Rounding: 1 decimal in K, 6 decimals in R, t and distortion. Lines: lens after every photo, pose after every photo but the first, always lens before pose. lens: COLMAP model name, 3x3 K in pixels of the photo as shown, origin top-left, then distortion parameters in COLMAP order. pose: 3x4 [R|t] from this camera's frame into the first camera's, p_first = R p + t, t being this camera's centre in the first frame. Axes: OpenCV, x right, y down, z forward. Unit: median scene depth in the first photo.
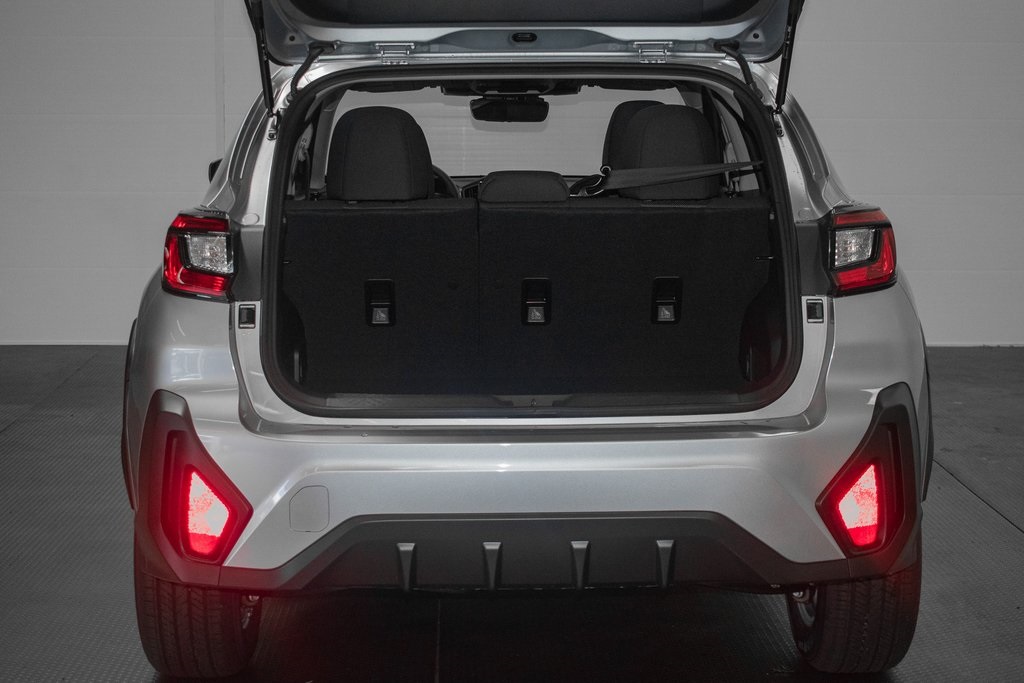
lens RADIAL K [[2036.7, 0, 512.0], [0, 2036.7, 341.5], [0, 0, 1]] dist [0.010506, 0.183461]
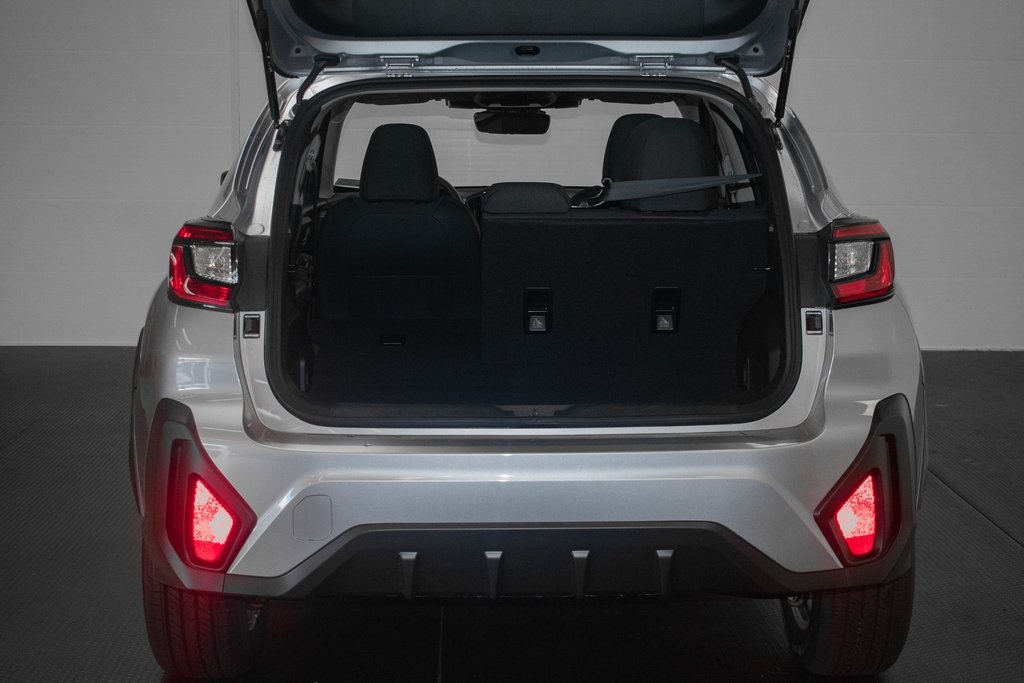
lens RADIAL K [[1571.5, 0, 512.0], [0, 1571.5, 341.5], [0, 0, 1]] dist [-0.005020, -0.062658]
pose [[0.999993, 0.003658, -0.000473, -0.000610], [-0.003646, 0.999730, 0.022954, -0.022616], [0.000556, -0.022952, 0.999736, 0.216941]]
